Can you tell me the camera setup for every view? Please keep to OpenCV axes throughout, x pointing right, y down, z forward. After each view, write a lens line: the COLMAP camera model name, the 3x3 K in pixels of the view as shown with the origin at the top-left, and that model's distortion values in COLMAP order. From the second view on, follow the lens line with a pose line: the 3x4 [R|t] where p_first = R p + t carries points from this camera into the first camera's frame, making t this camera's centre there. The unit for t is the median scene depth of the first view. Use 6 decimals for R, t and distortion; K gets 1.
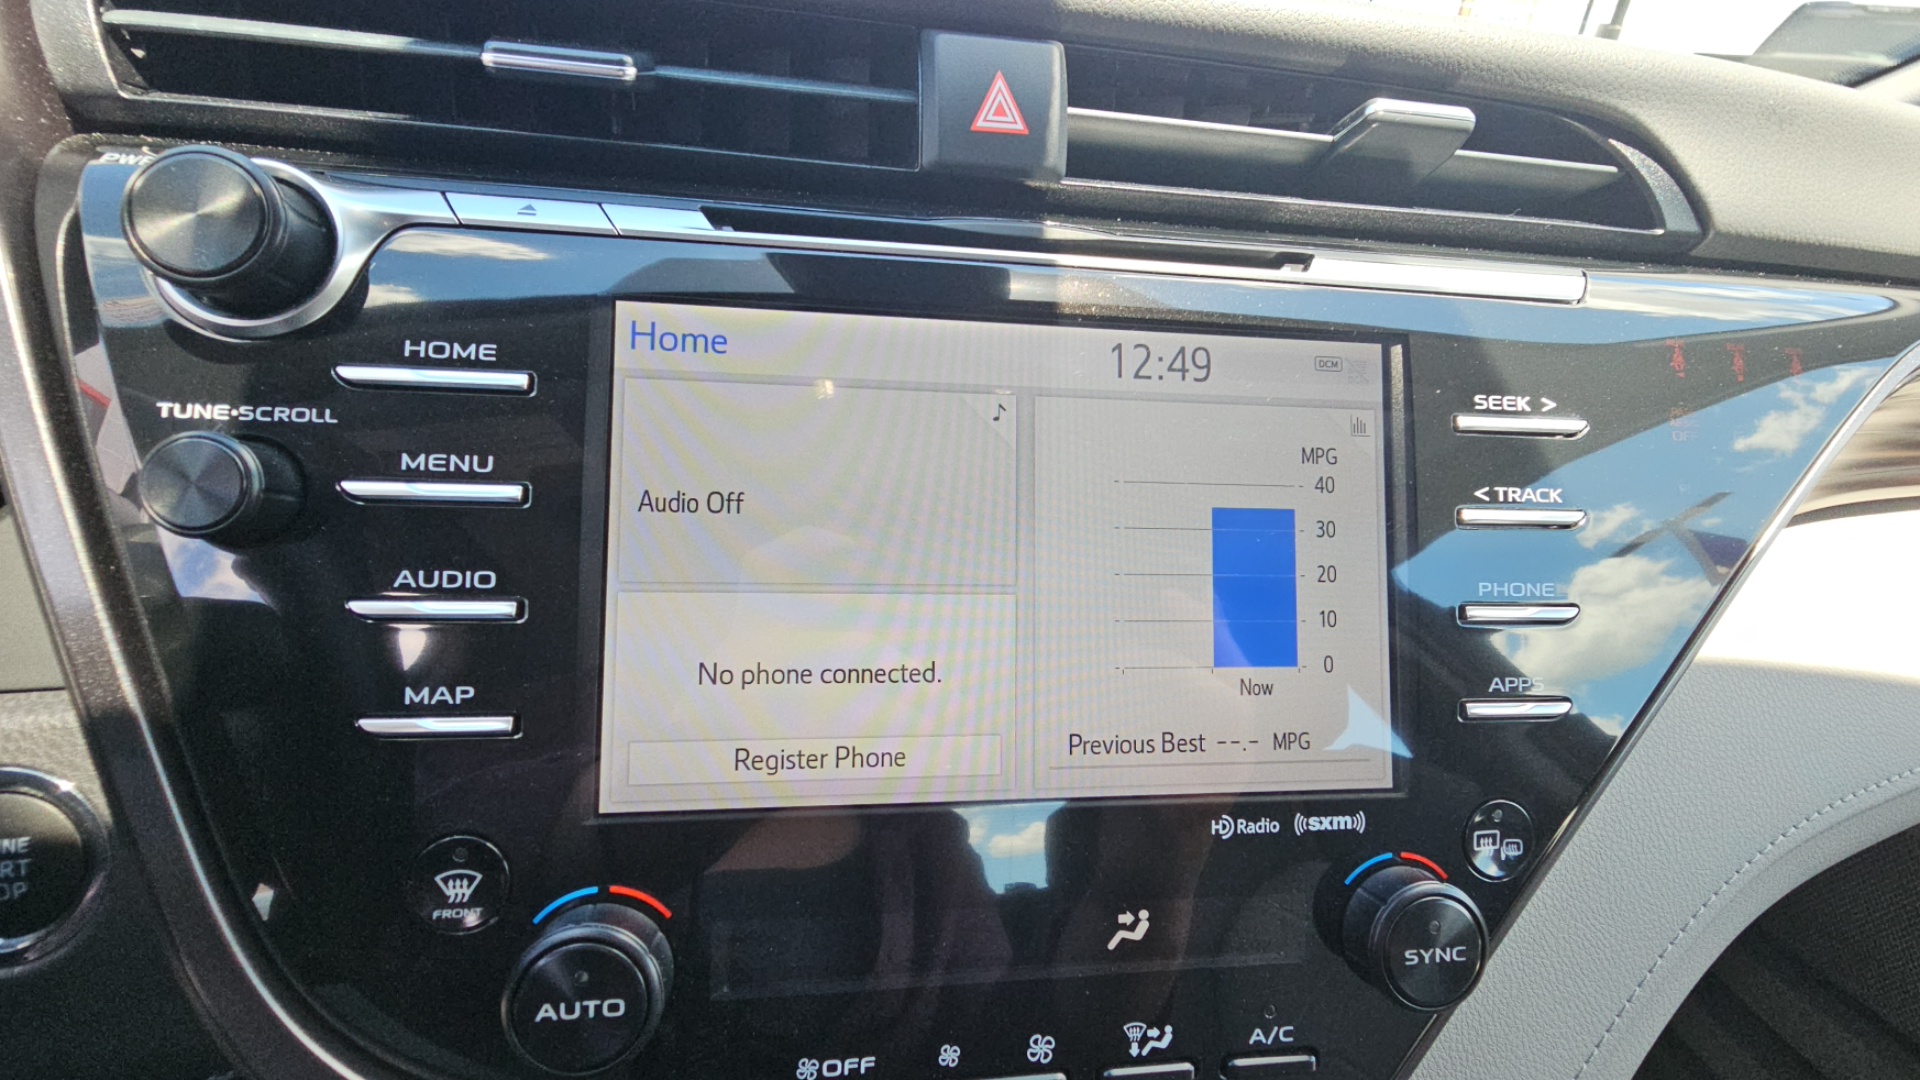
lens RADIAL K [[858.5, 0, 975.5], [0, 858.5, 543.7], [0, 0, 1]] dist [0.008622, -0.006994]
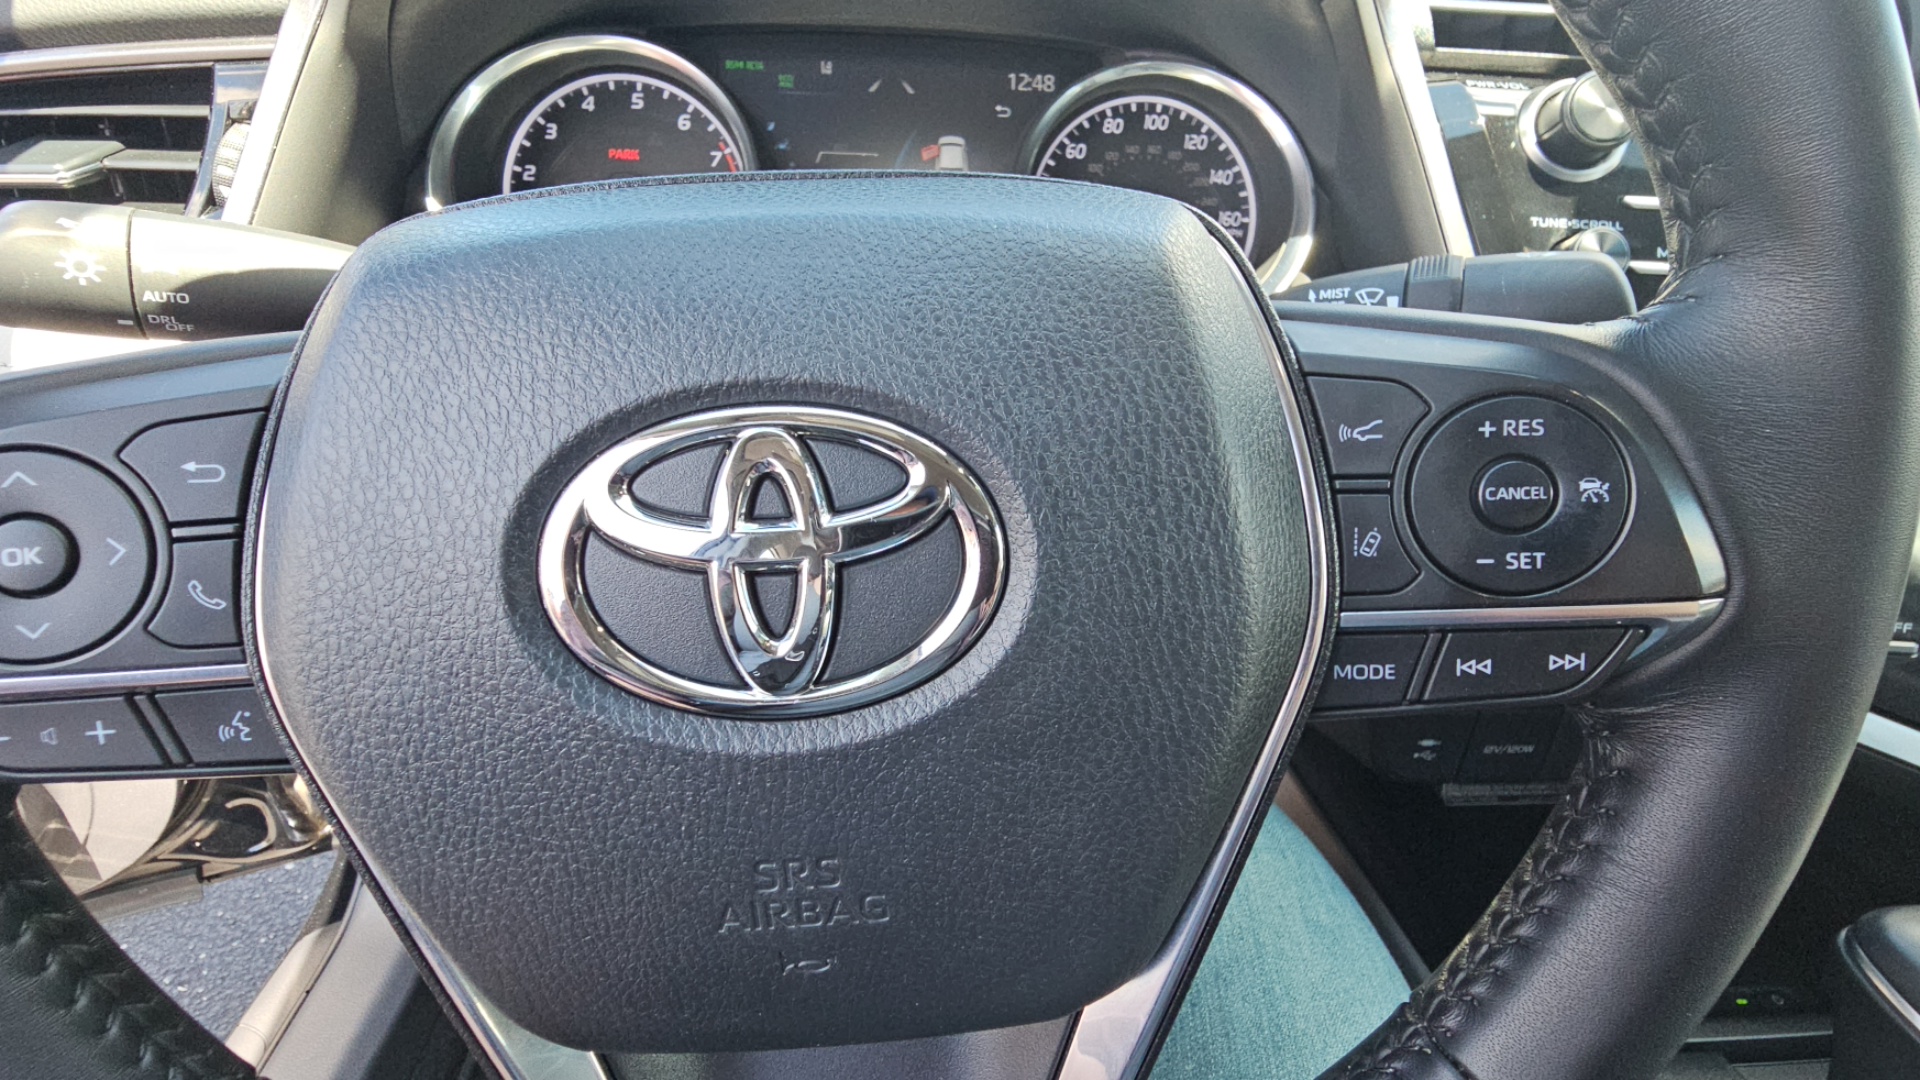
lens RADIAL K [[858.5, 0, 980.7], [0, 858.5, 545.8], [0, 0, 1]] dist [0.008622, -0.006994]
pose [[0.983641, 0.048572, -0.173467, -1.469146], [-0.042294, 0.998316, 0.039707, 0.424678], [0.175103, -0.031721, 0.984039, -0.851948]]
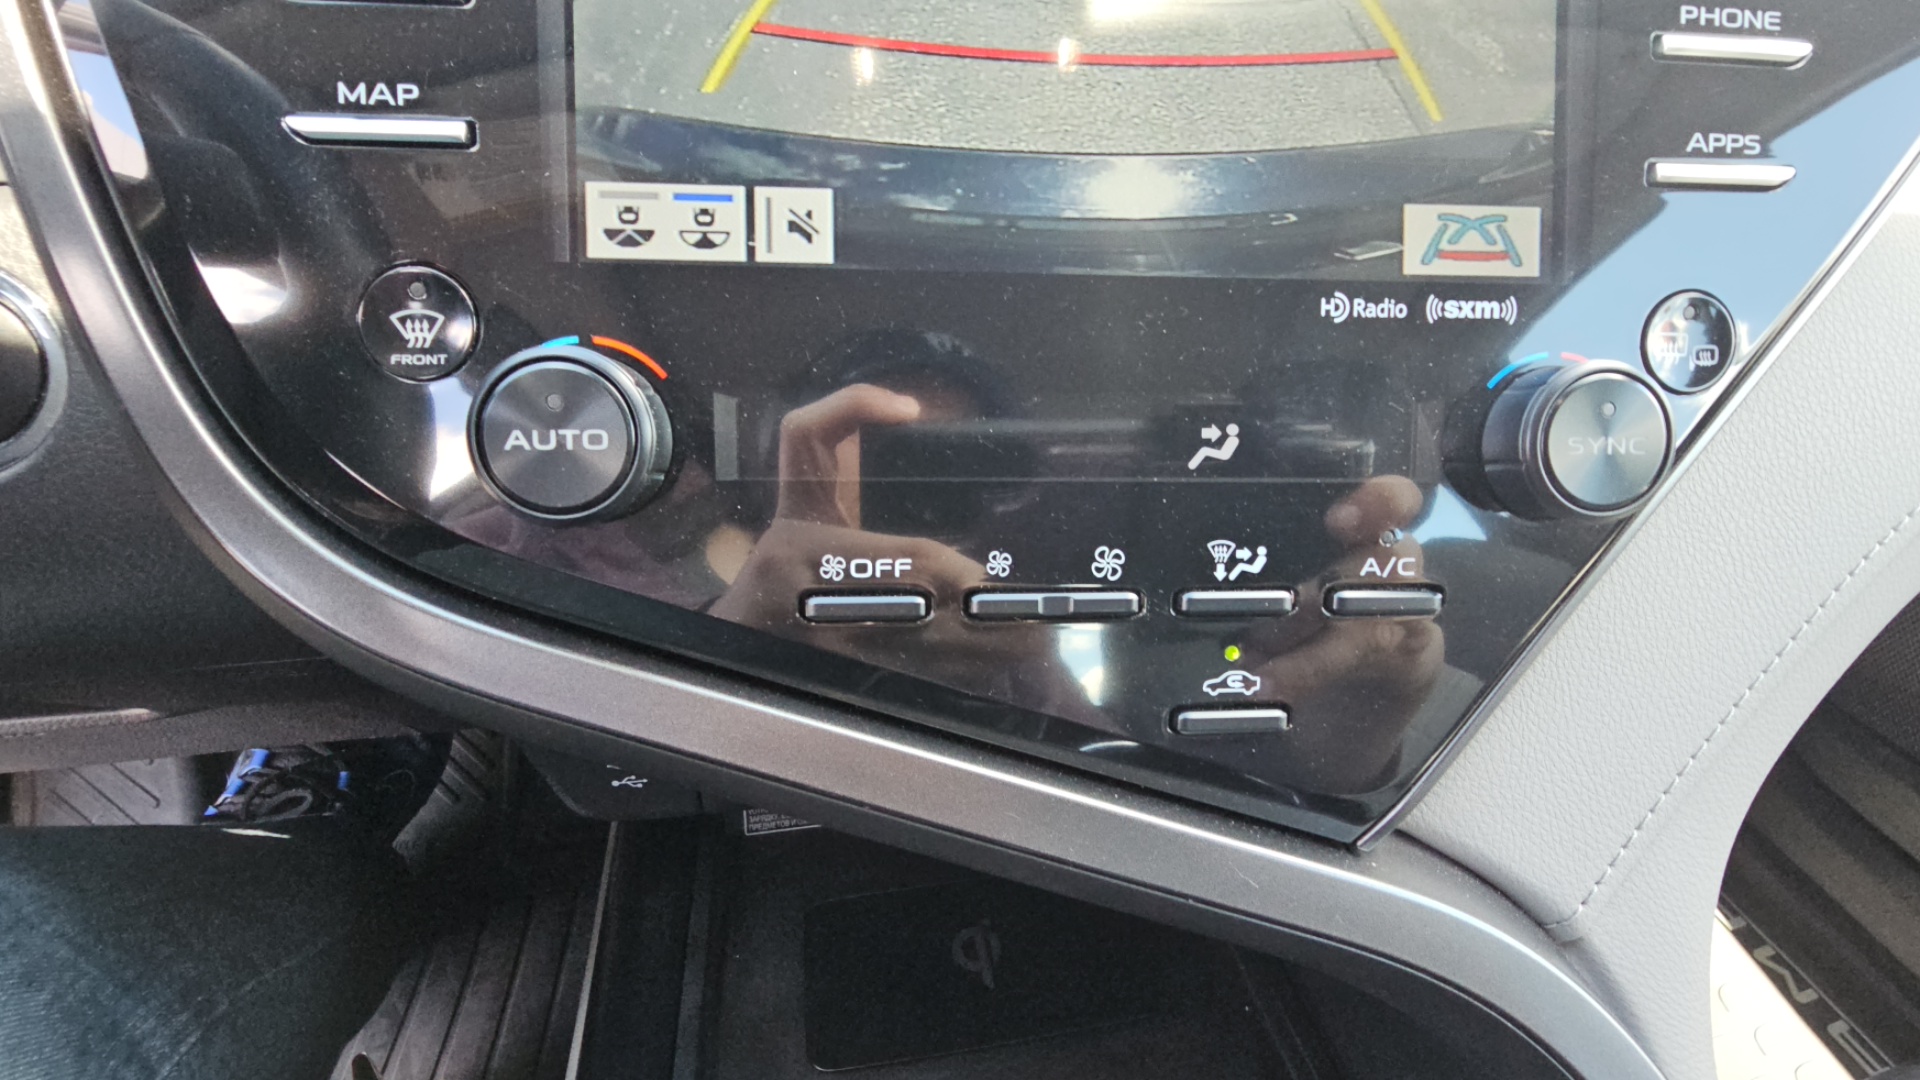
lens RADIAL K [[858.5, 0, 974.9], [0, 858.5, 545.4], [0, 0, 1]] dist [0.008622, -0.006994]
pose [[0.997264, -0.007541, -0.073540, 0.008022], [0.014765, 0.995058, 0.098192, 0.464888], [0.072436, -0.099009, 0.992447, 0.151311]]
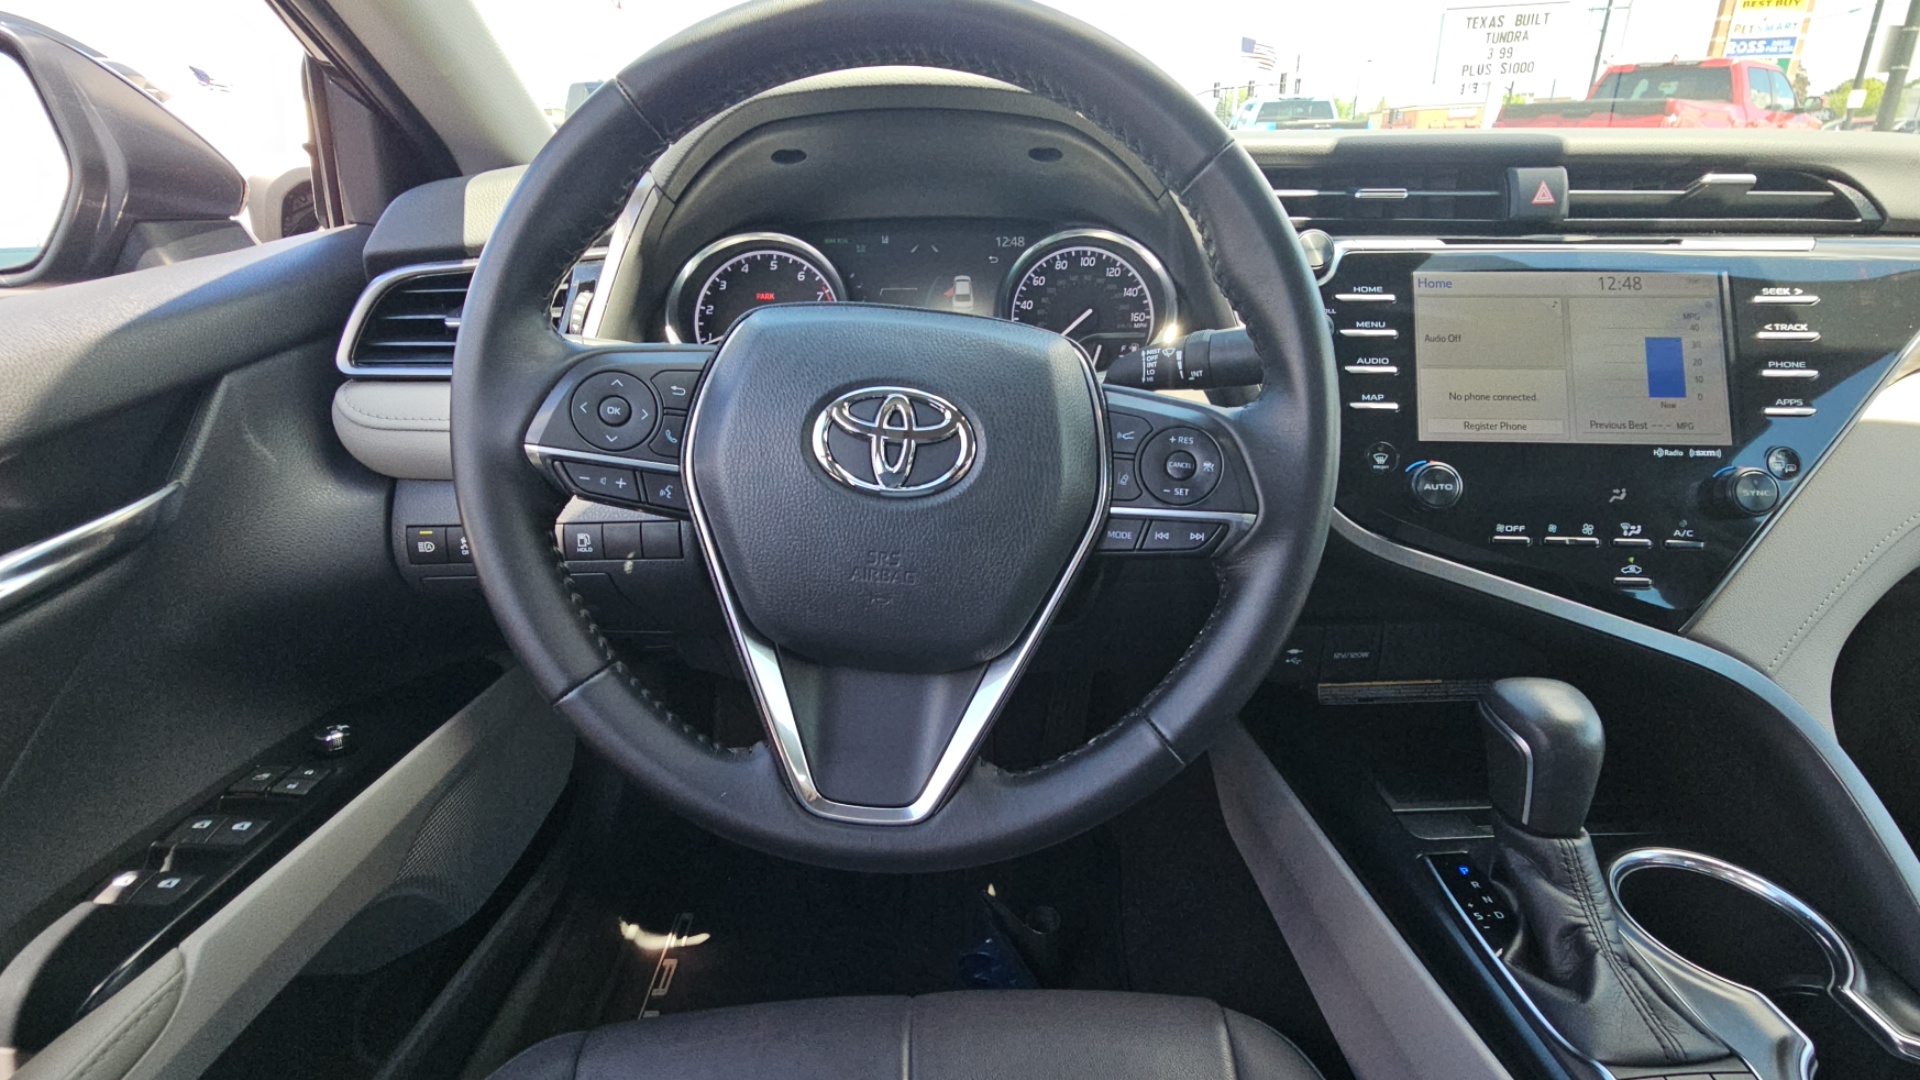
lens RADIAL K [[858.5, 0, 980.1], [0, 858.5, 548.4], [0, 0, 1]] dist [0.008622, -0.006994]
pose [[0.975856, -0.005111, -0.218357, -1.149856], [-0.010656, 0.997422, -0.070967, 0.823814], [0.218157, 0.071580, 0.973285, -1.966996]]
